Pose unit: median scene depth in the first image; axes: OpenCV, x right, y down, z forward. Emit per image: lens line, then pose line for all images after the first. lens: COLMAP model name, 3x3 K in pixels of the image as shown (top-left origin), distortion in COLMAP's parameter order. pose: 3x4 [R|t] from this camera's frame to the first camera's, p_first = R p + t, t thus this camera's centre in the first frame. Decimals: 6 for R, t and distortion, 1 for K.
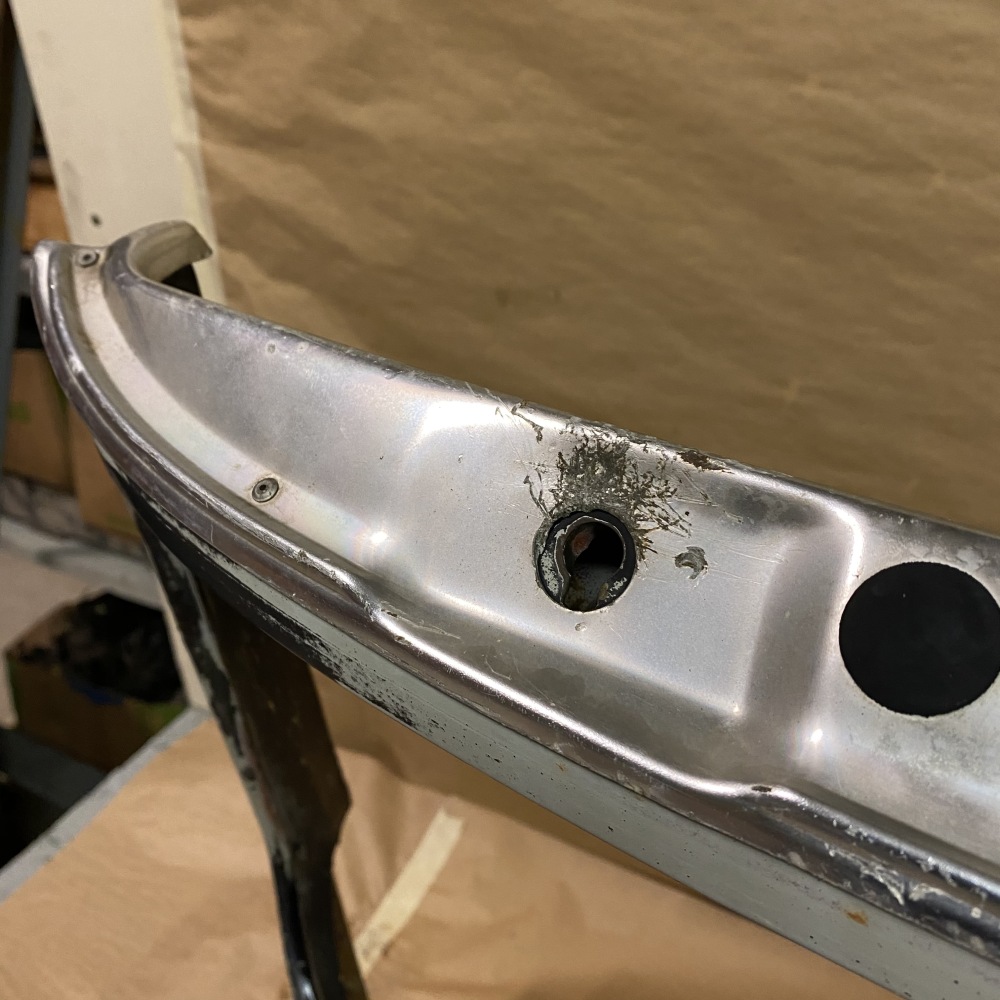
lens RADIAL K [[1018.0, 0, 519.2], [0, 1018.0, 487.4], [0, 0, 1]] dist [0.014477, 0.000000]
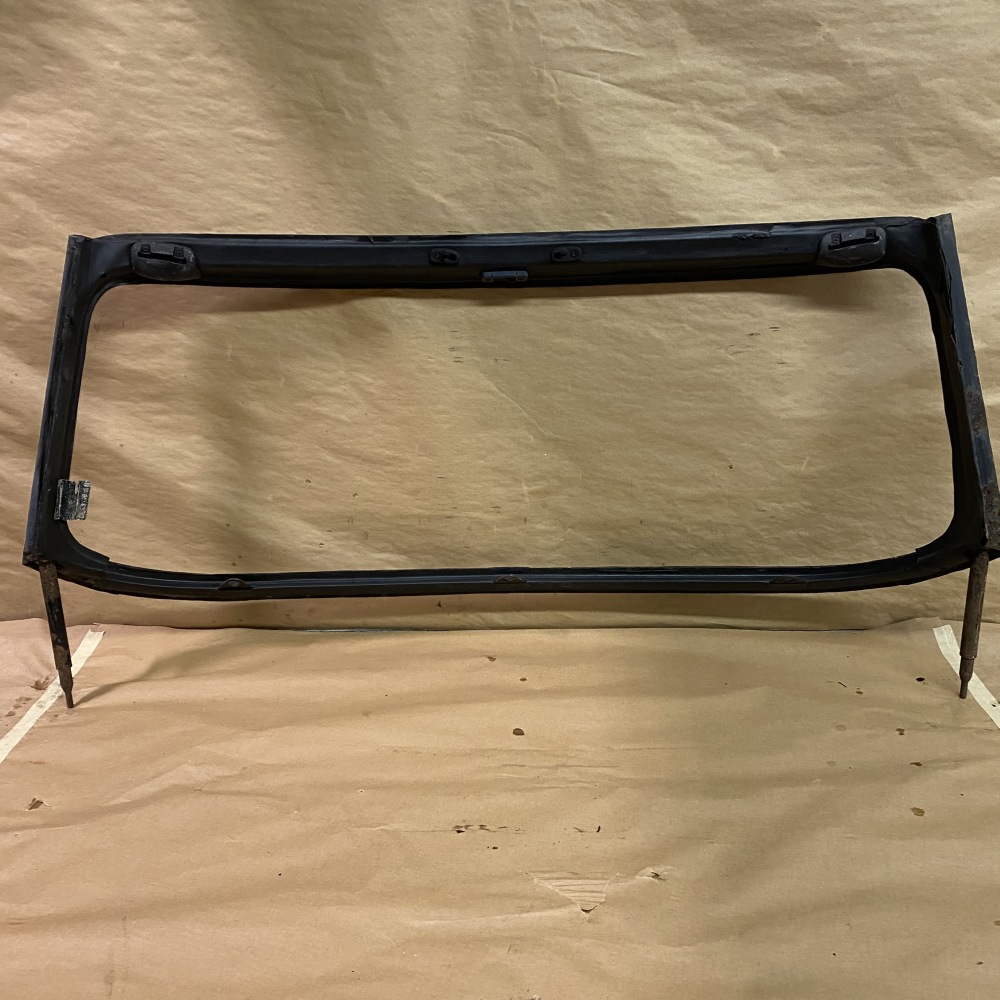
lens RADIAL K [[1018.0, 0, 490.5], [0, 1018.0, 507.8], [0, 0, 1]] dist [0.014477, 0.000000]
pose [[0.893201, -0.125901, 0.431672, -0.272875], [0.200957, 0.970565, -0.132739, 0.690439], [-0.402253, 0.205311, 0.892211, -1.315607]]
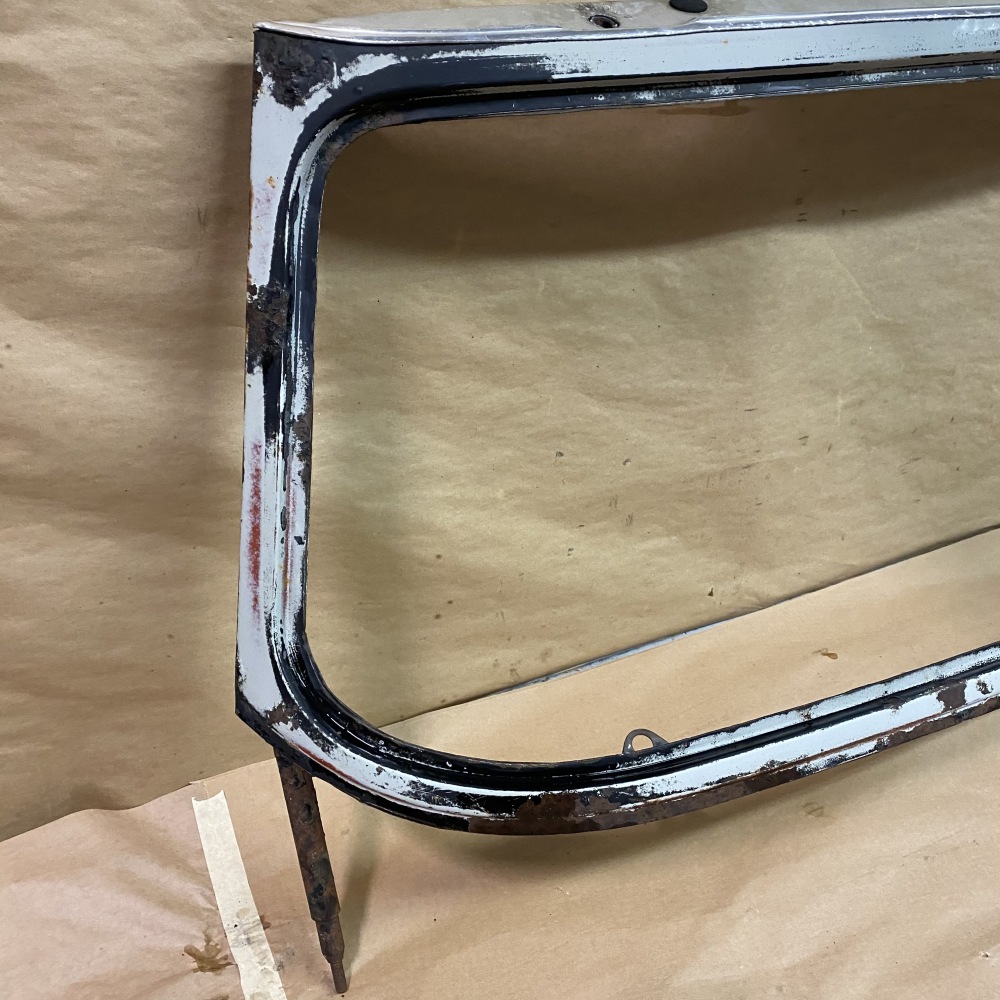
lens RADIAL K [[1018.0, 0, 493.8], [0, 1018.0, 490.4], [0, 0, 1]] dist [0.014477, 0.000000]
pose [[0.562191, -0.355723, 0.746593, -0.732249], [0.369713, 0.915636, 0.157869, 0.008124], [-0.739766, 0.187272, 0.646278, 0.176278]]
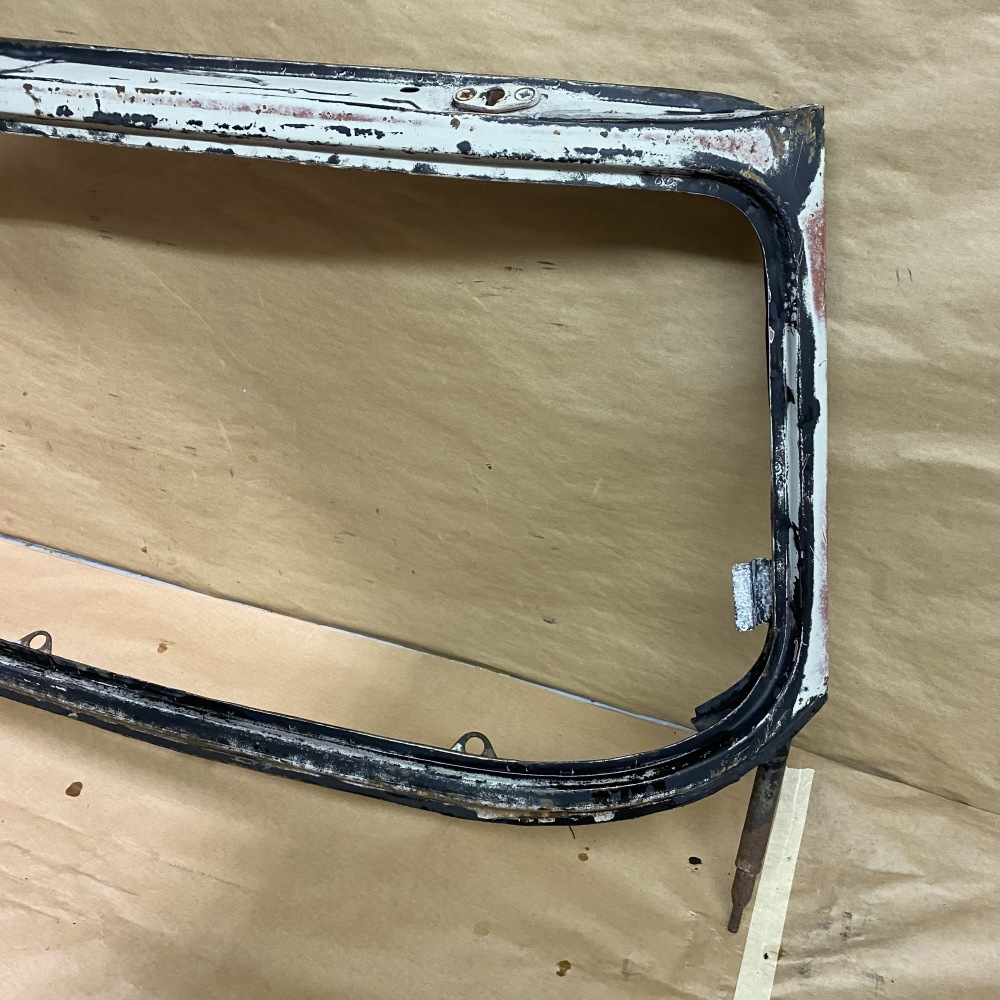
lens RADIAL K [[1018.0, 0, 497.4], [0, 1018.0, 493.5], [0, 0, 1]] dist [0.014477, 0.000000]
pose [[0.990808, -0.027837, 0.132380, 1.070407], [0.017406, 0.996698, 0.079310, 0.319099], [-0.134151, -0.076276, 0.988021, -0.922505]]
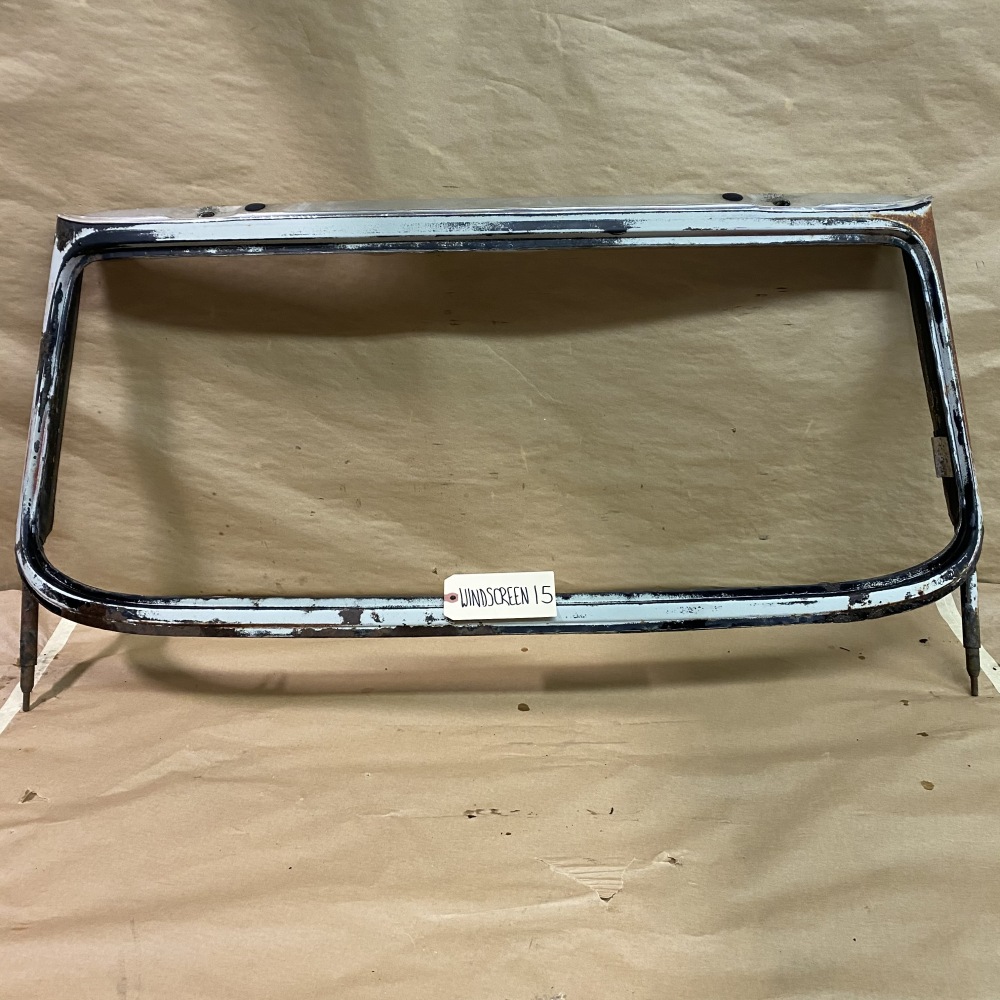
lens RADIAL K [[1018.0, 0, 499.0], [0, 1018.0, 504.0], [0, 0, 1]] dist [0.014477, 0.000000]
pose [[0.871515, -0.165831, 0.461477, -0.302147], [0.214343, 0.975246, -0.054341, 0.570180], [-0.441042, 0.146274, 0.885486, -1.238732]]
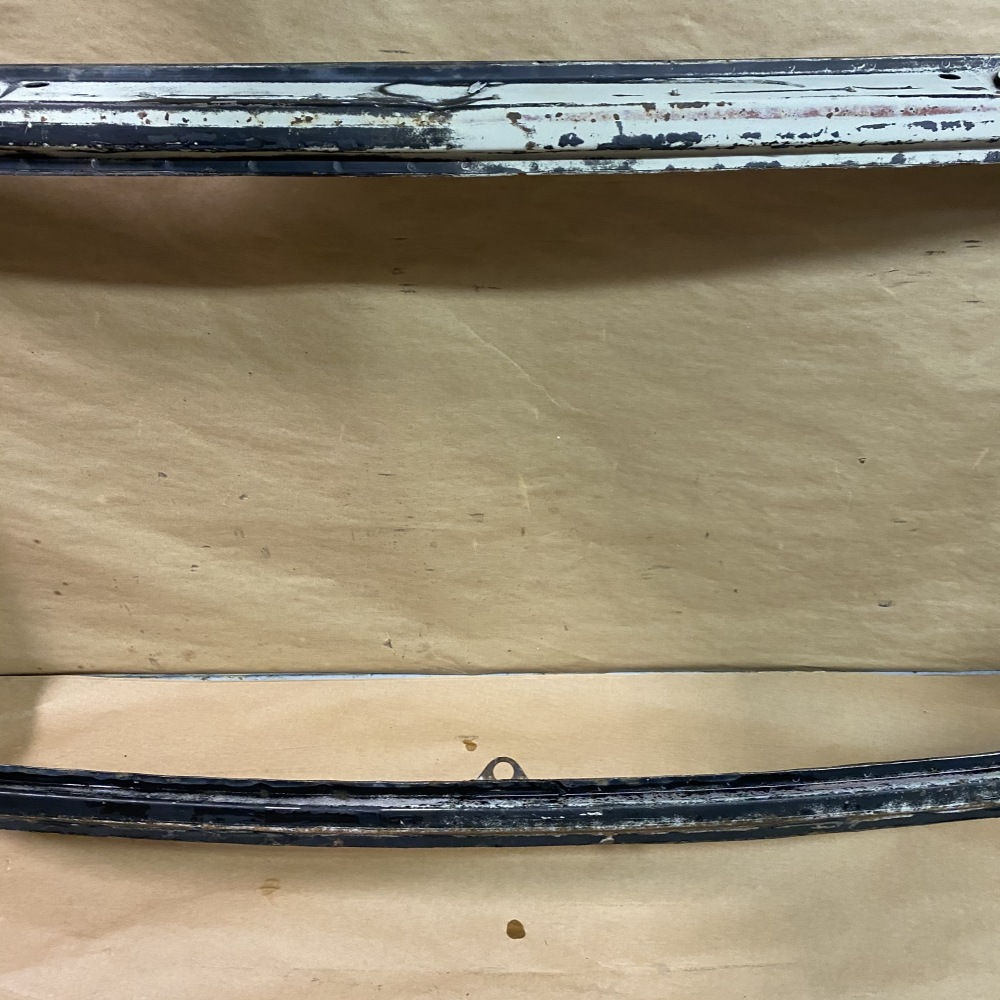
lens RADIAL K [[1018.0, 0, 516.0], [0, 1018.0, 483.4], [0, 0, 1]] dist [0.014477, 0.000000]
pose [[0.869161, -0.232149, 0.436653, 0.193933], [0.200926, 0.972578, 0.117131, 0.161213], [-0.451871, -0.014071, 0.891972, -0.518931]]
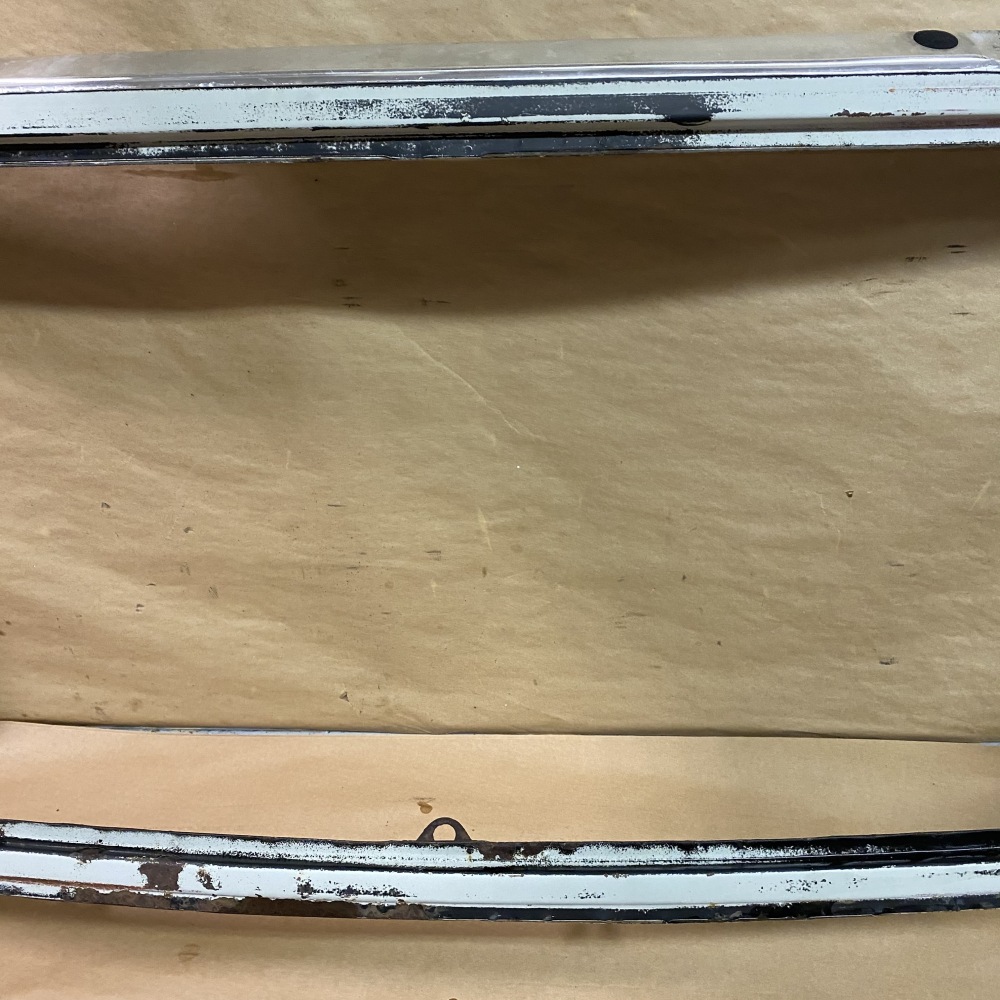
lens RADIAL K [[1018.0, 0, 498.8], [0, 1018.0, 492.8], [0, 0, 1]] dist [0.014477, 0.000000]
pose [[0.897837, -0.182318, 0.400810, 0.321079], [0.195658, 0.980641, 0.007783, 0.296568], [-0.394469, 0.071434, 0.916128, -0.482539]]
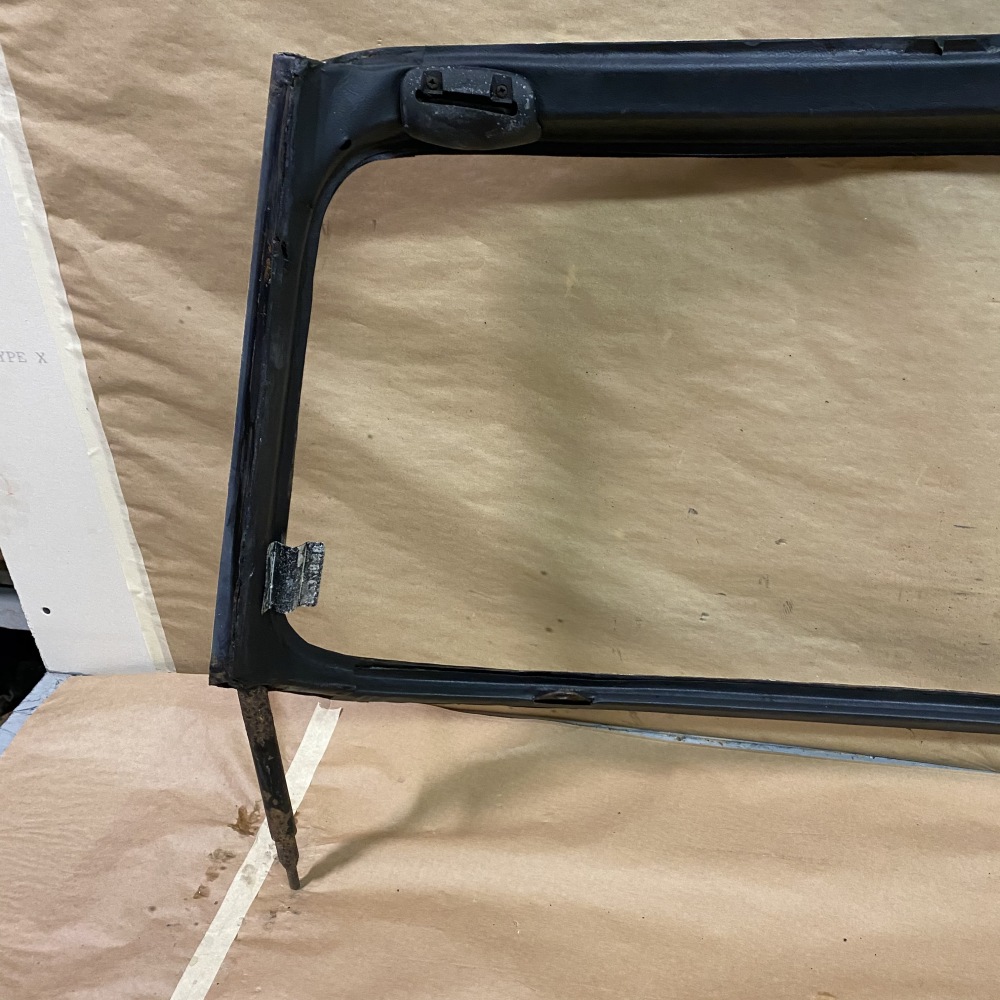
lens RADIAL K [[1018.0, 0, 494.6], [0, 1018.0, 486.3], [0, 0, 1]] dist [0.014477, 0.000000]
pose [[0.959125, -0.153815, 0.237531, -0.162580], [0.152750, 0.987997, 0.022999, 0.116826], [-0.238217, 0.014224, 0.971108, -0.210103]]
